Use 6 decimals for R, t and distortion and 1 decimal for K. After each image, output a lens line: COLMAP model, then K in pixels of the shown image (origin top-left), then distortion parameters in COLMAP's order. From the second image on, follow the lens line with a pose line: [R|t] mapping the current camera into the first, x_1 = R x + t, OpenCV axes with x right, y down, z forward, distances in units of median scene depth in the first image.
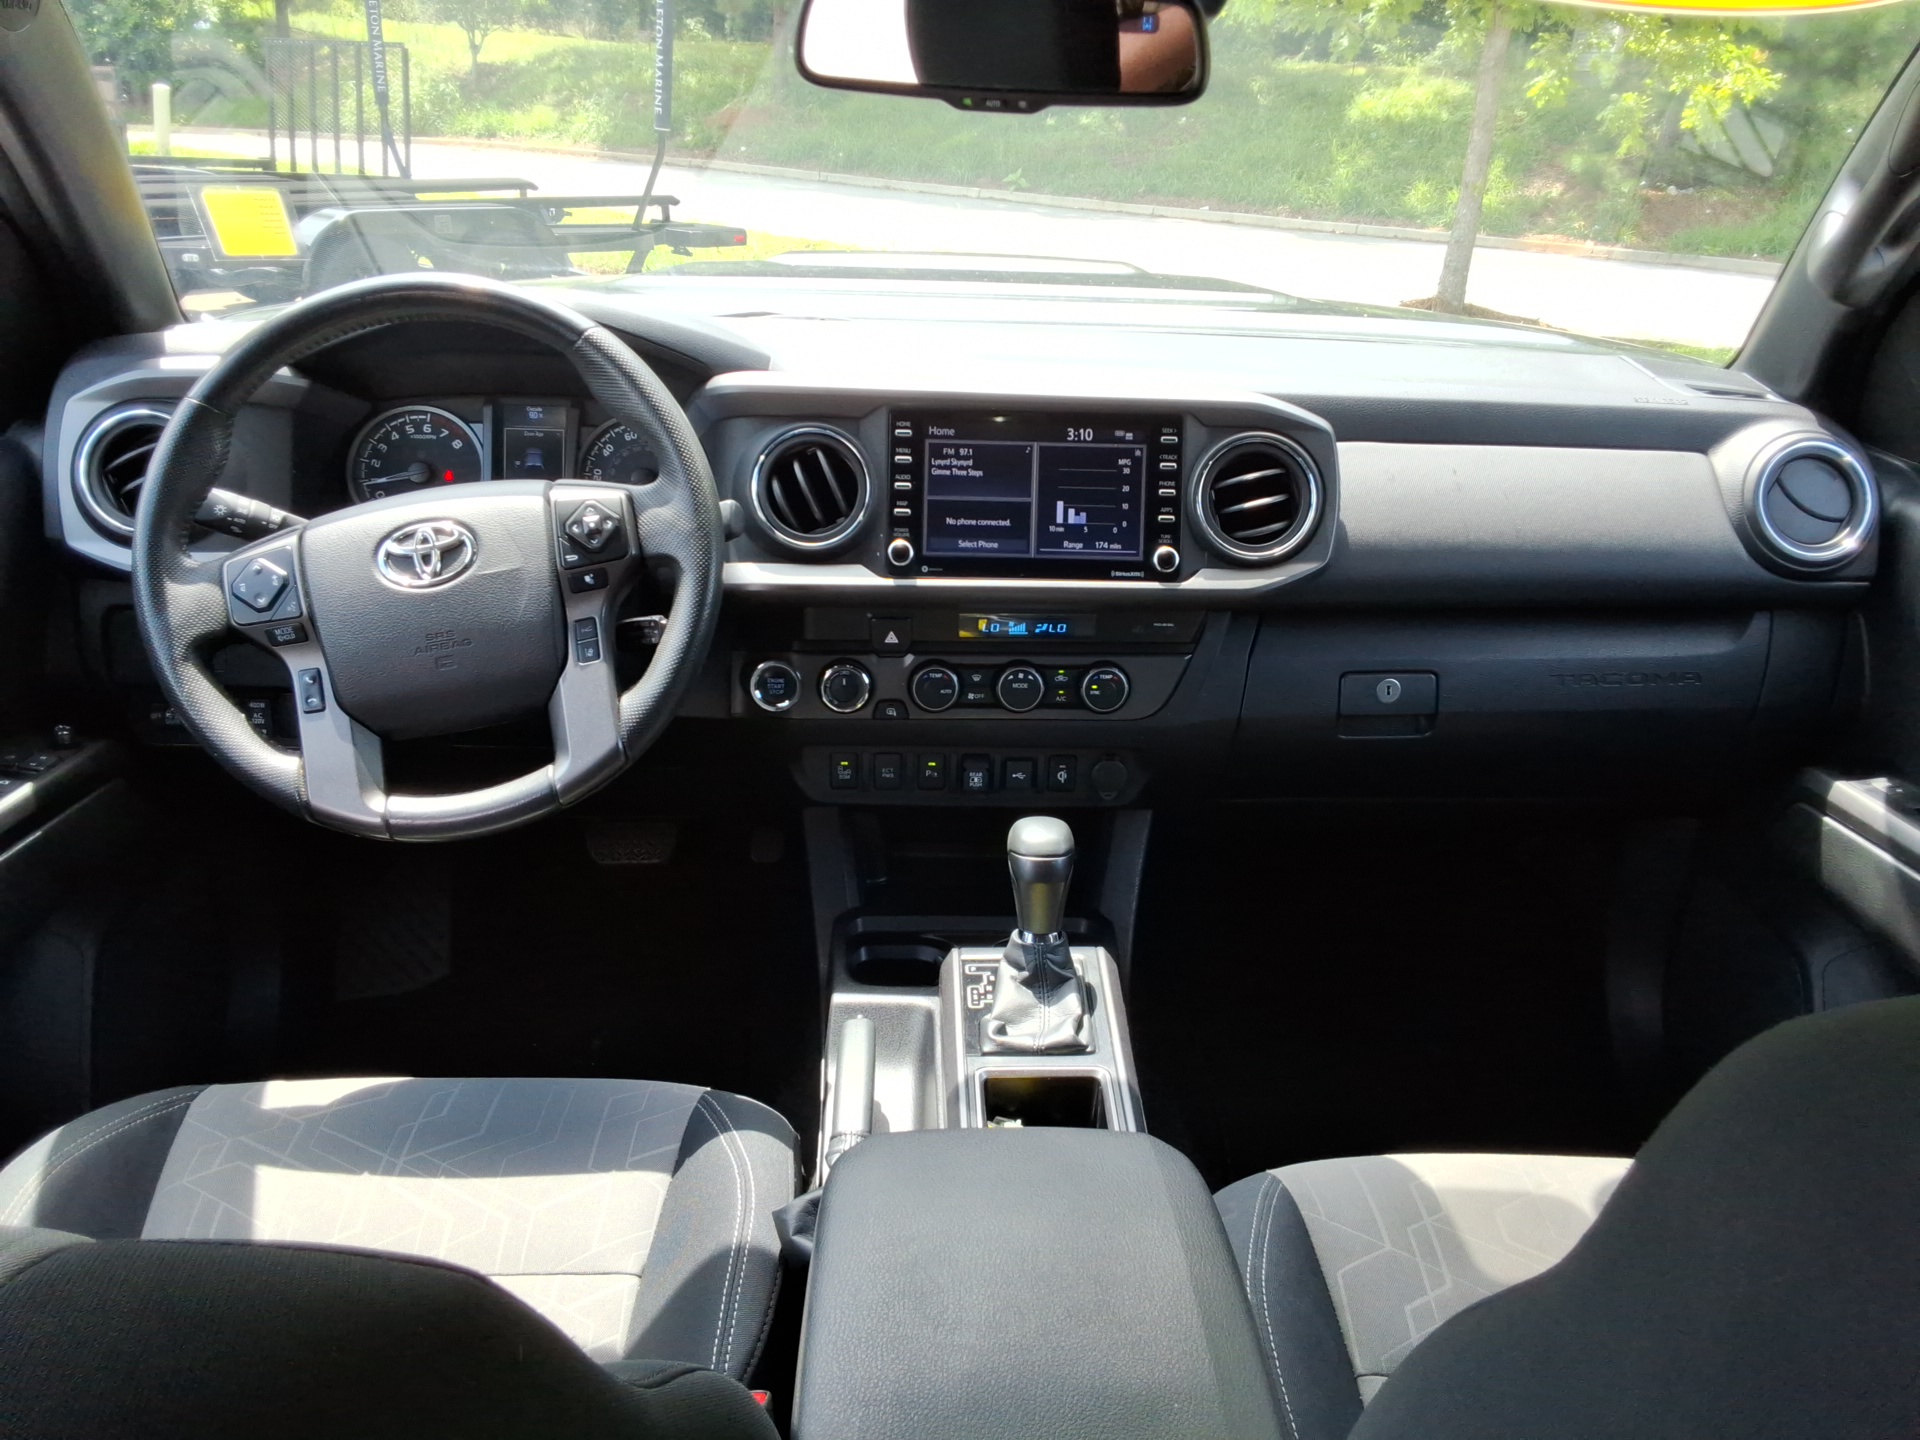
lens RADIAL K [[1664.0, 0, 1057.9], [0, 1664.0, 725.2], [0, 0, 1]] dist [0.043728, -0.125026]
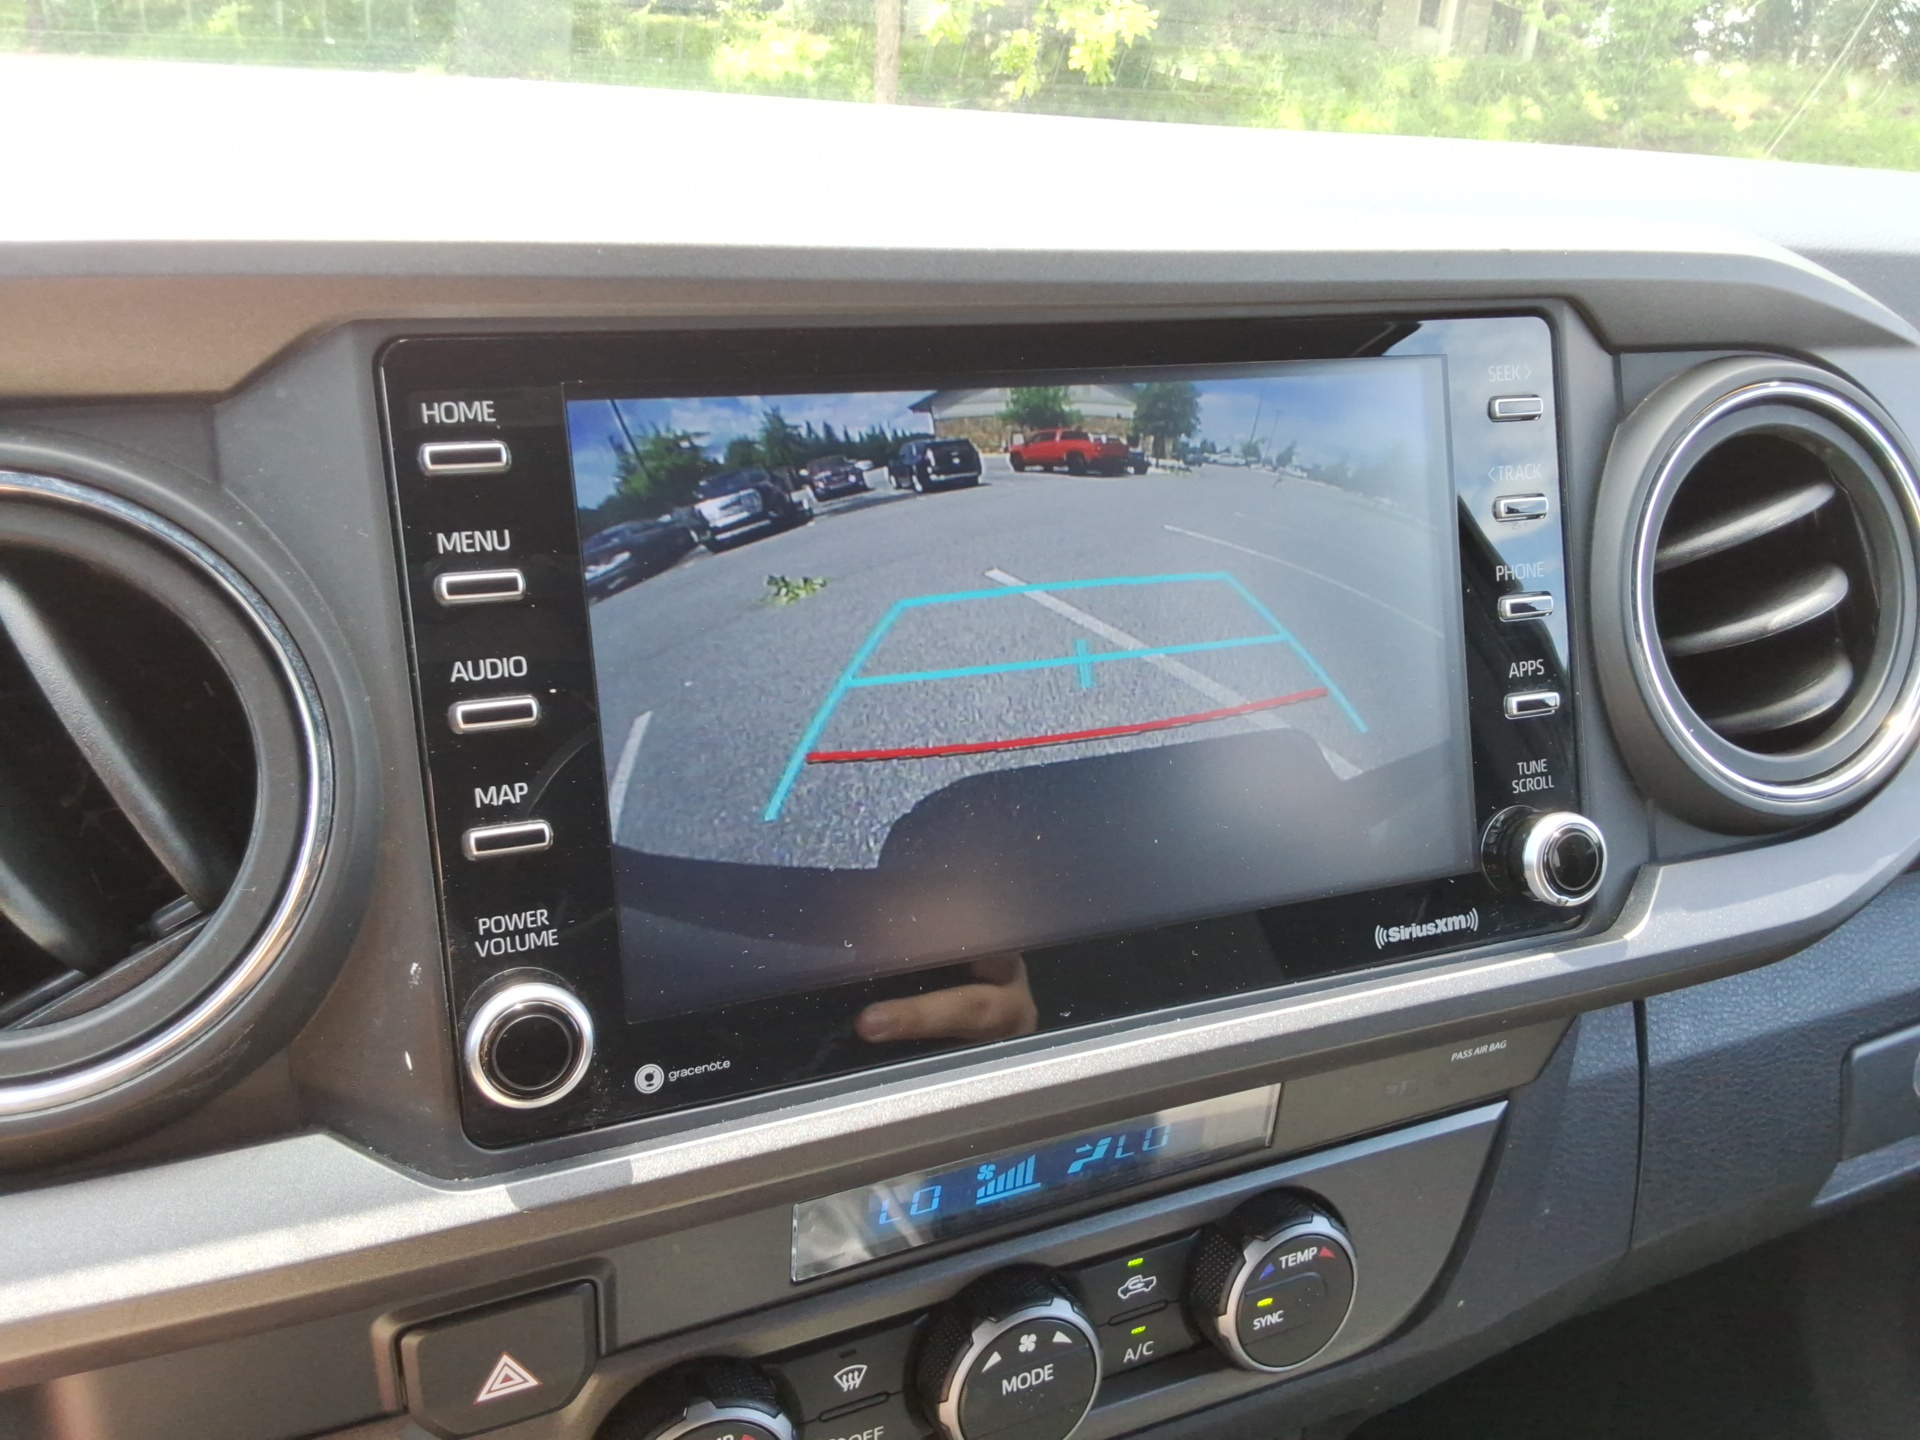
lens RADIAL K [[1598.7, 0, 1042.0], [0, 1598.7, 718.8], [0, 0, 1]] dist [0.129844, -0.241028]
pose [[0.931478, -0.128358, 0.340402, -0.097224], [0.122111, 0.991718, 0.039810, -0.141192], [-0.342693, 0.004485, 0.939437, 0.781625]]
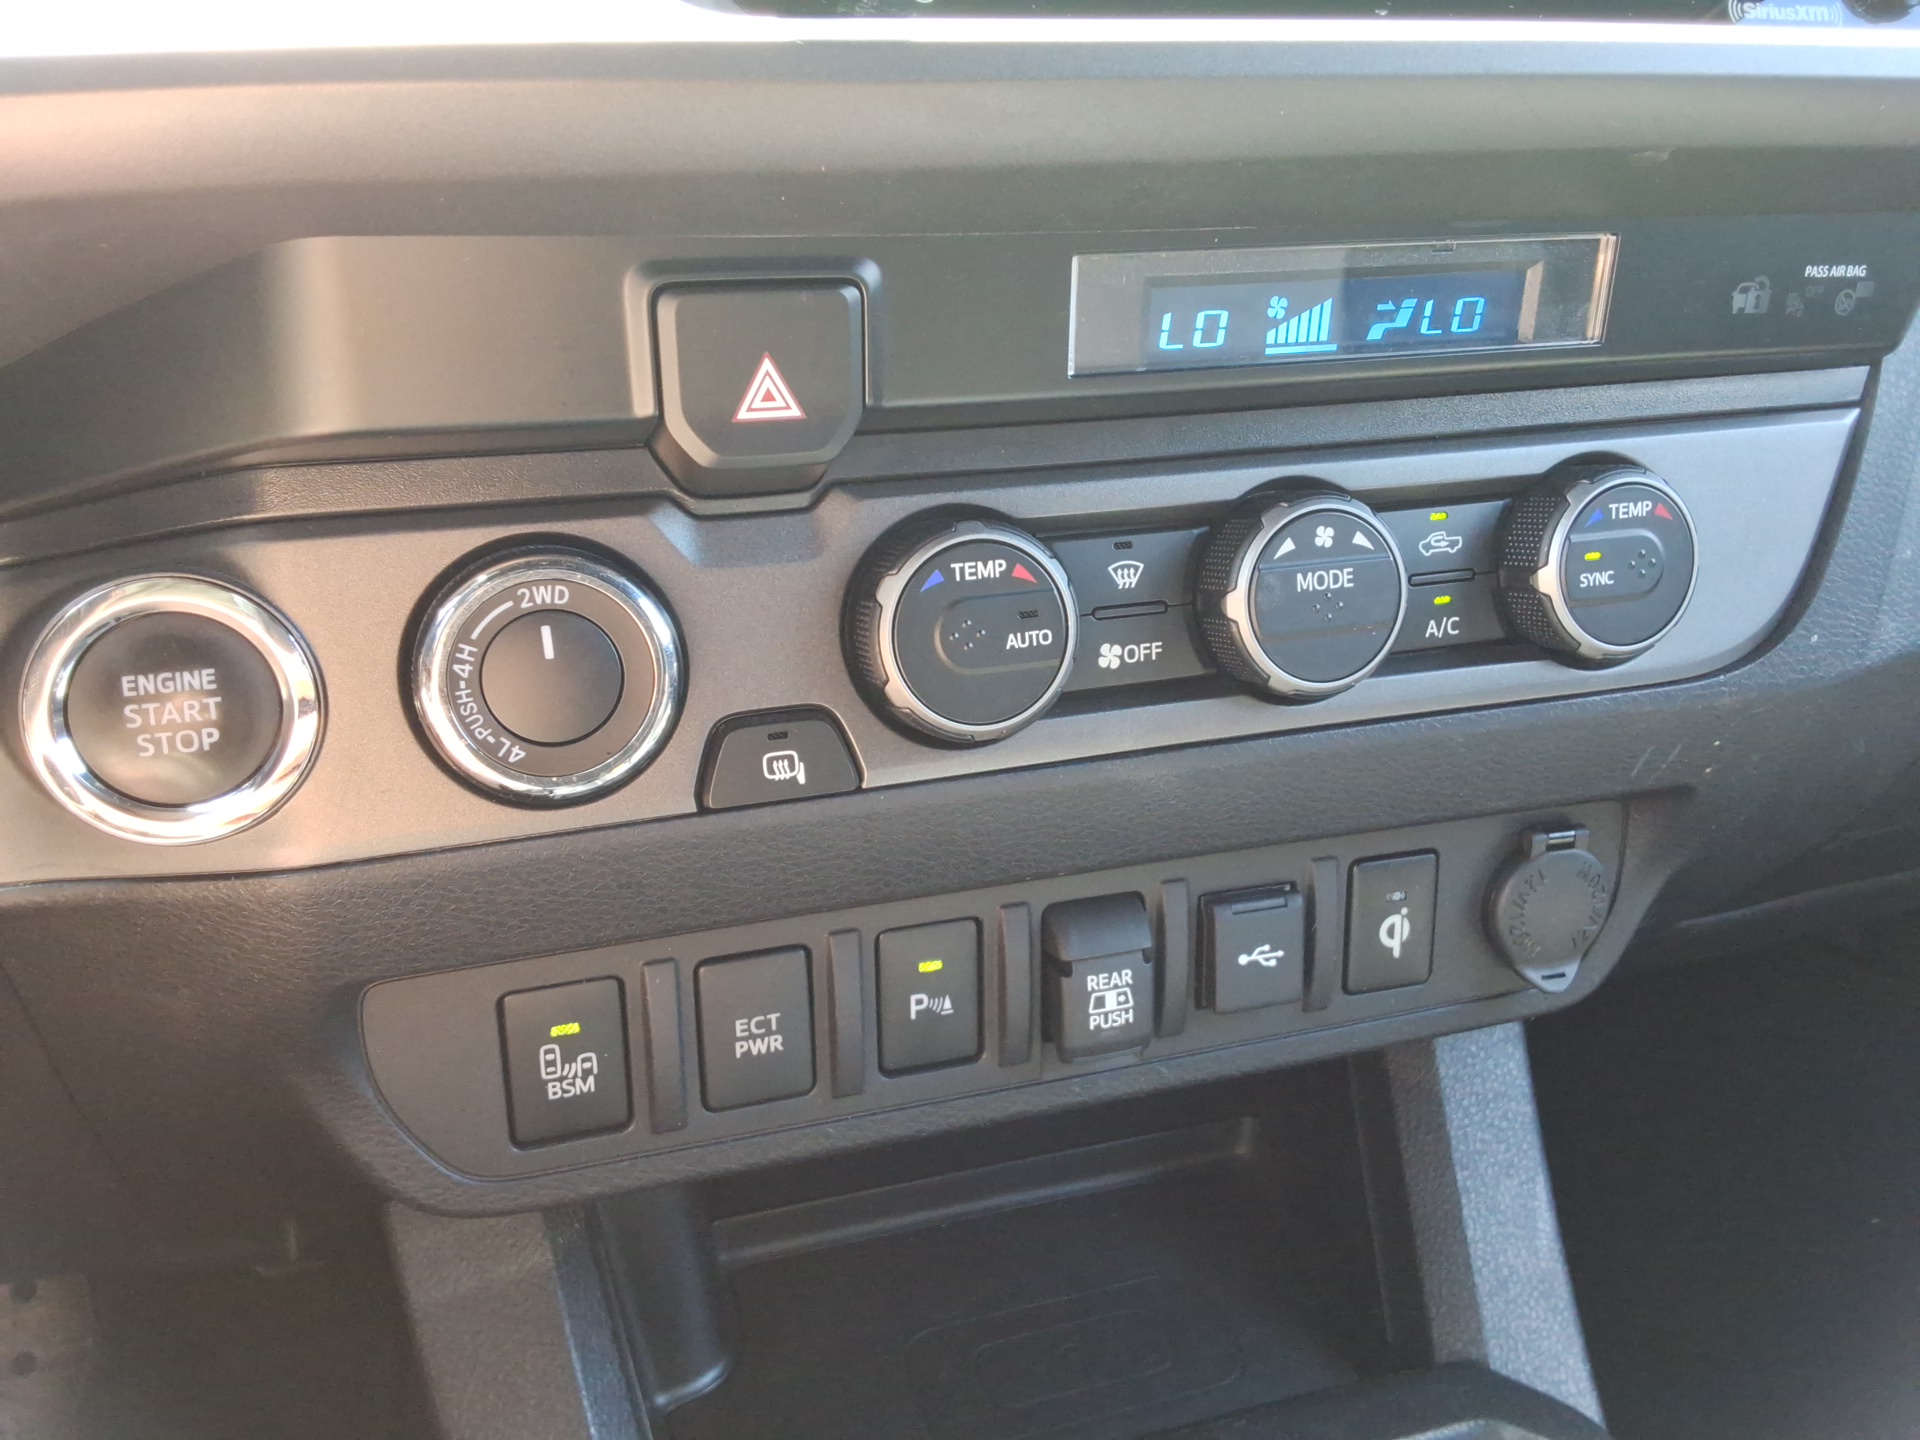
lens RADIAL K [[1623.7, 0, 1018.2], [0, 1623.7, 716.6], [0, 0, 1]] dist [0.129237, -0.246254]
pose [[0.962830, -0.126575, 0.238615, -0.124544], [0.141388, 0.988887, -0.045950, -0.000445], [-0.230147, 0.077979, 0.970027, 0.814321]]
